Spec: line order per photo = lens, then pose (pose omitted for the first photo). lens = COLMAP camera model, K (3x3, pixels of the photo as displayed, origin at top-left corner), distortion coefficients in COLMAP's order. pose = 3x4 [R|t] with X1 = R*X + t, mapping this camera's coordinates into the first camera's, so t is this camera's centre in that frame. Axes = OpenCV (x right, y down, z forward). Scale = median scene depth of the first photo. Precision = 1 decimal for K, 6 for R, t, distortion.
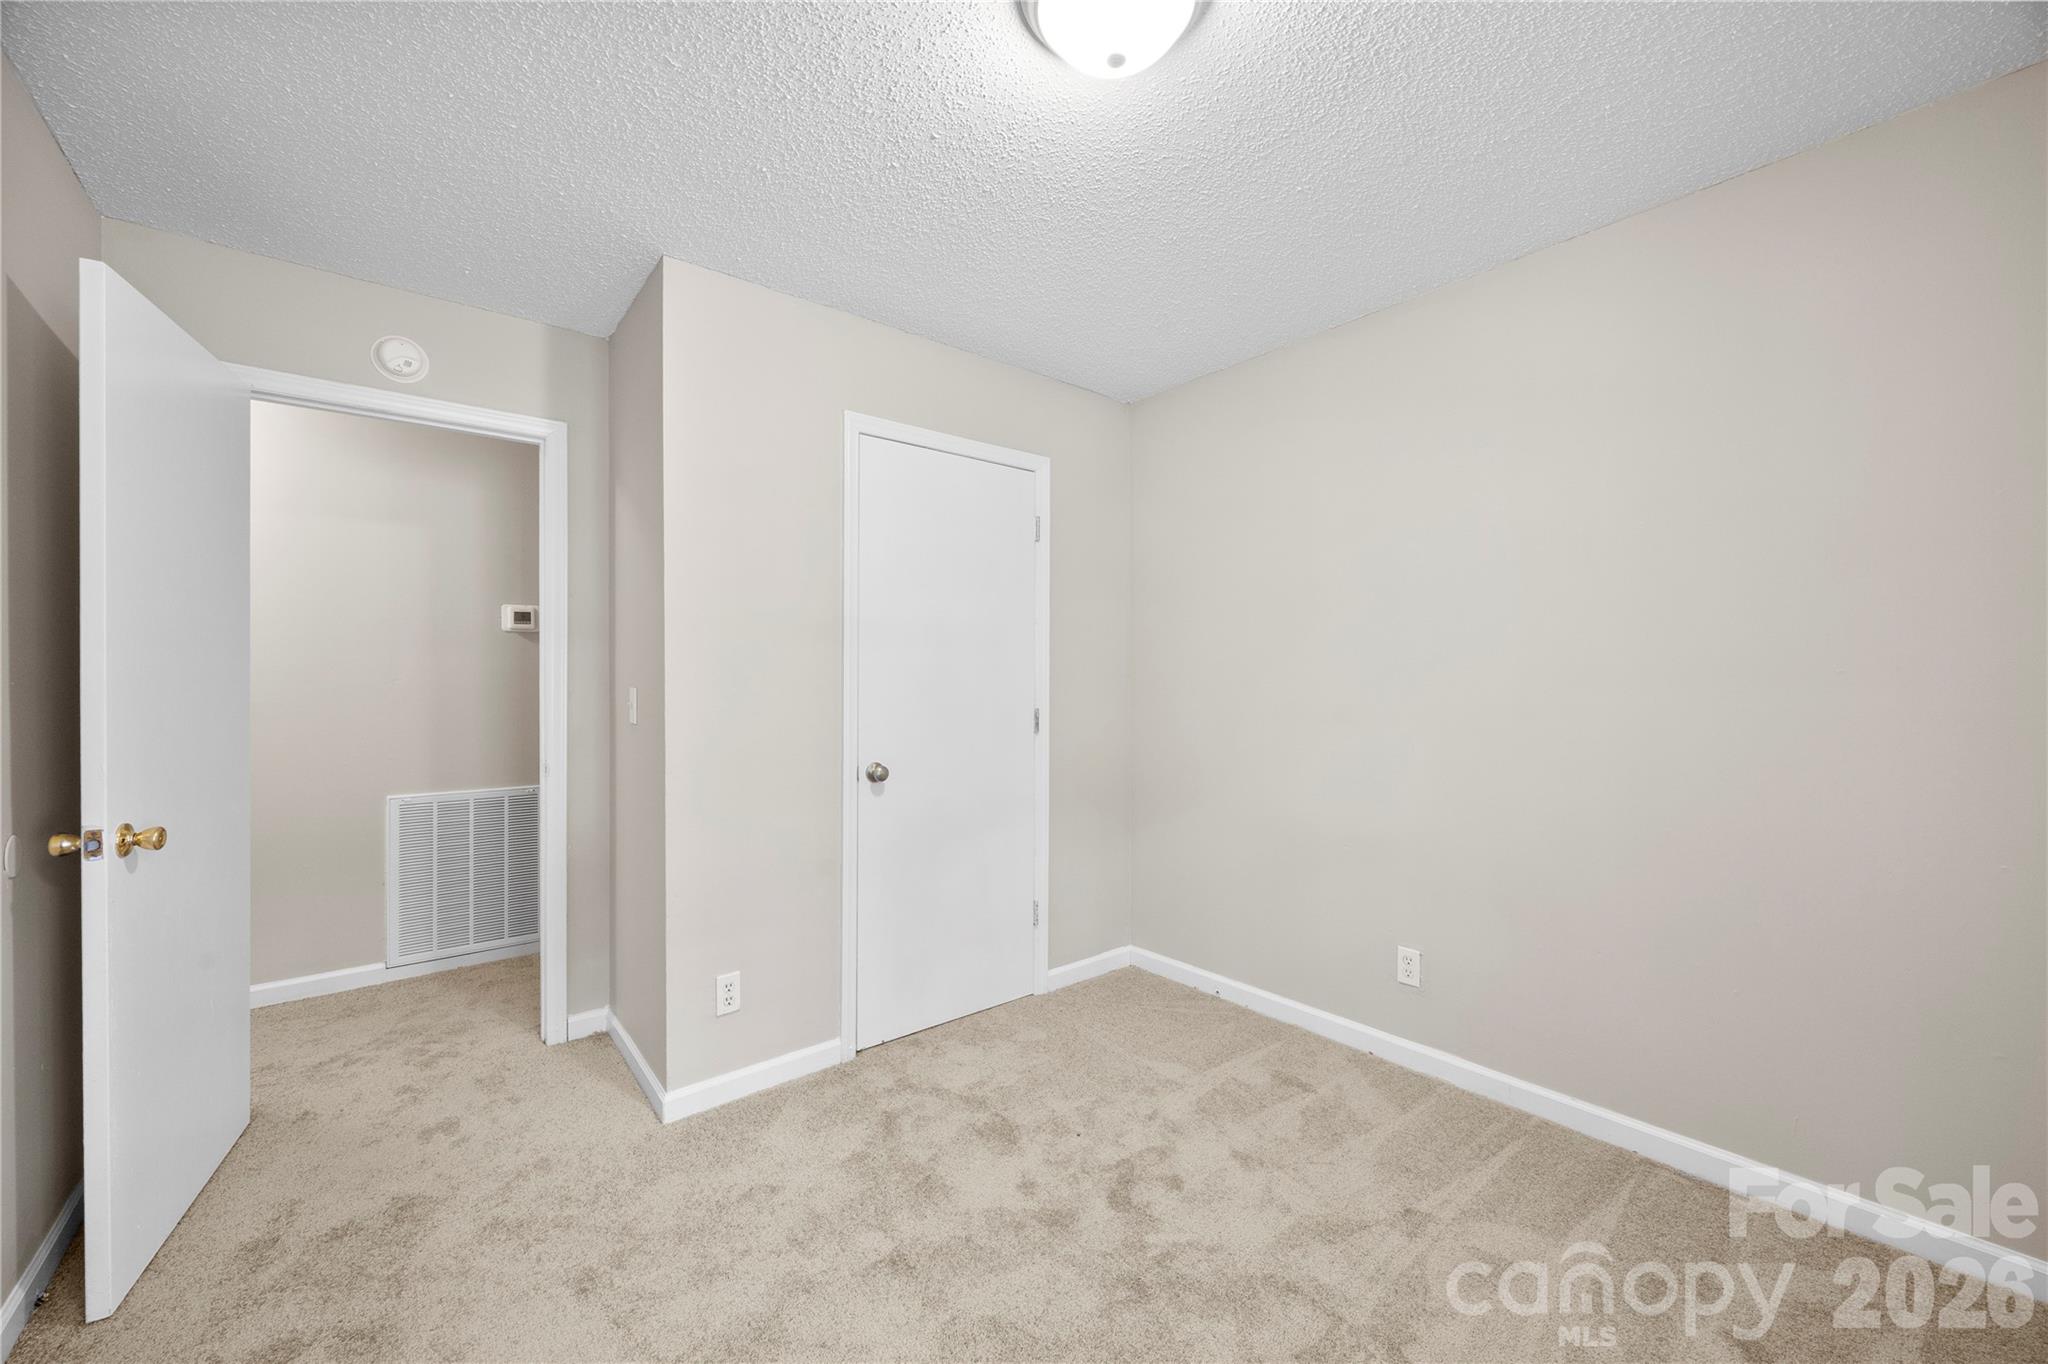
lens RADIAL K [[793.1, 0, 1023.8], [0, 793.1, 675.2], [0, 0, 1]] dist [-0.003336, 0.000321]
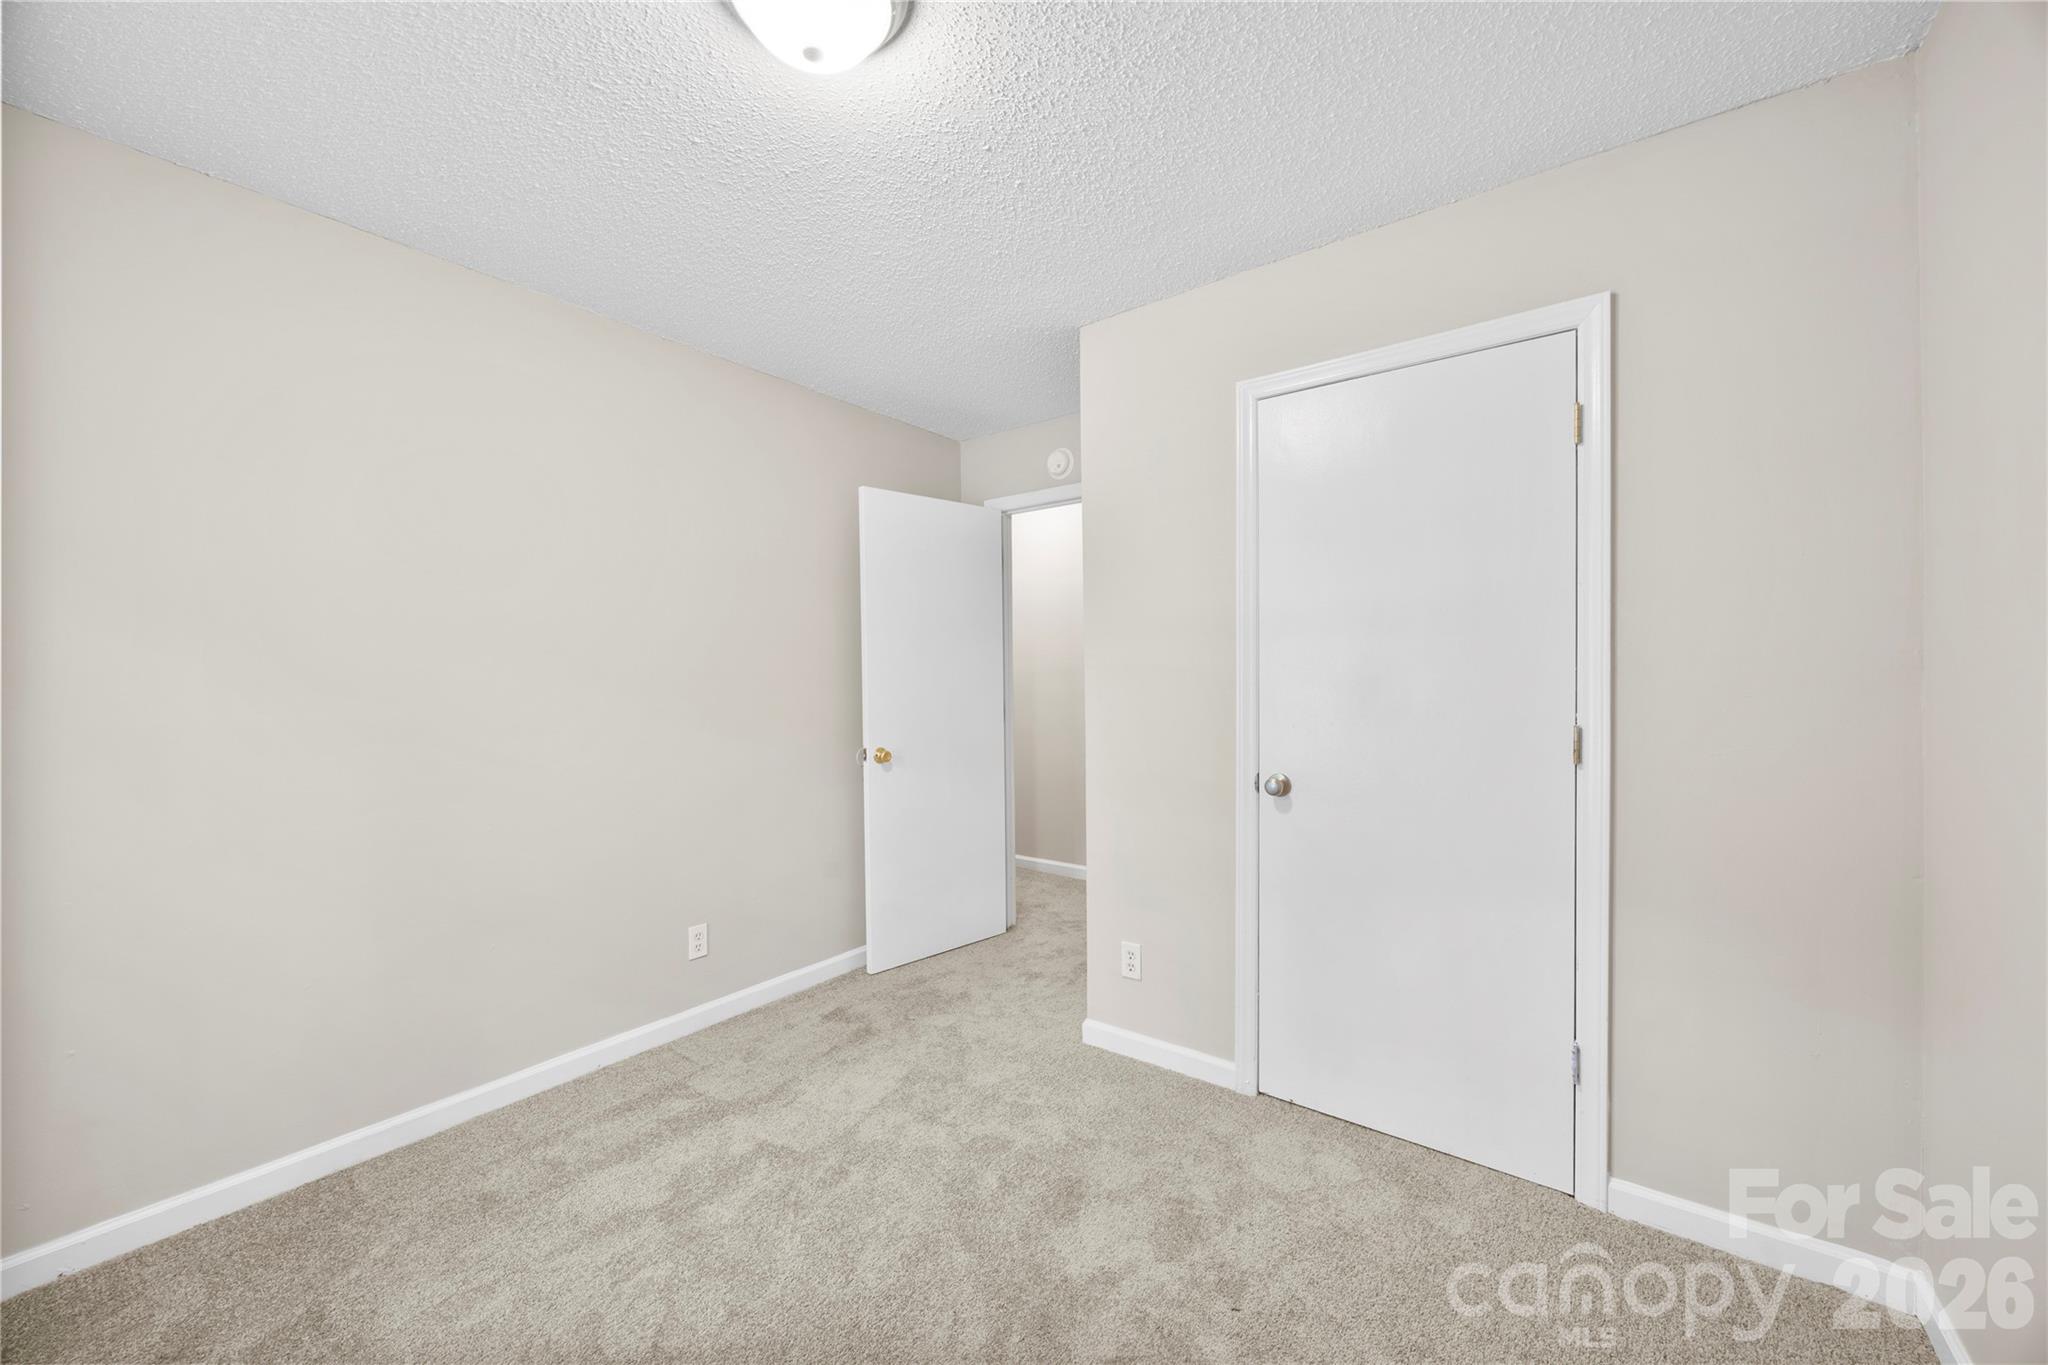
lens RADIAL K [[793.1, 0, 1029.8], [0, 793.1, 686.7], [0, 0, 1]] dist [-0.003336, 0.000321]
pose [[0.220261, 0.010067, -0.975389, 0.688093], [0.008410, 0.999890, 0.012219, 0.002921], [0.975405, -0.010894, 0.220152, 0.630654]]
